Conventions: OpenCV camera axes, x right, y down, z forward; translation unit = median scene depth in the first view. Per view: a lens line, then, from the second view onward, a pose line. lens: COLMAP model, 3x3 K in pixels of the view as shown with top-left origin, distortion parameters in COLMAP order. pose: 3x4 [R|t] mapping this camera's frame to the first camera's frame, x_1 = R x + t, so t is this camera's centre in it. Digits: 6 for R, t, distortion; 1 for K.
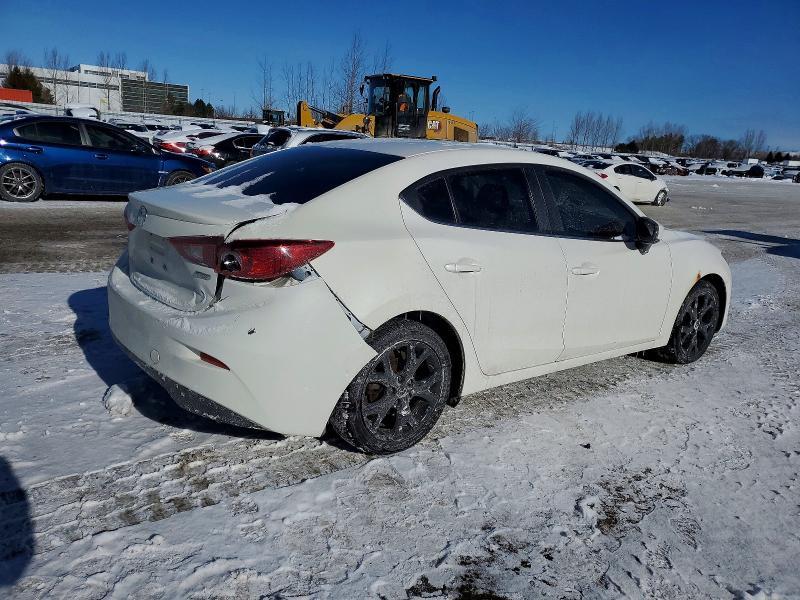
lens RADIAL K [[608.8, 0, 400.0], [0, 608.8, 300.0], [0, 0, 1]] dist [0.007223, 0.001260]
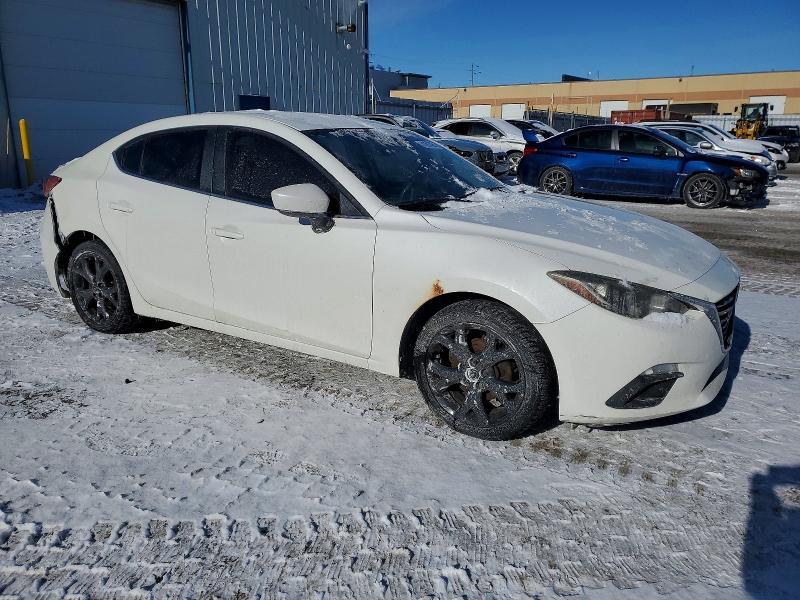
lens RADIAL K [[608.8, 0, 400.0], [0, 608.8, 300.0], [0, 0, 1]] dist [0.007223, 0.001260]
pose [[0.357249, 0.180303, -0.916441, 1.019537], [-0.207337, 0.972019, 0.110414, -0.086127], [0.910706, 0.150567, 0.384636, 0.703582]]
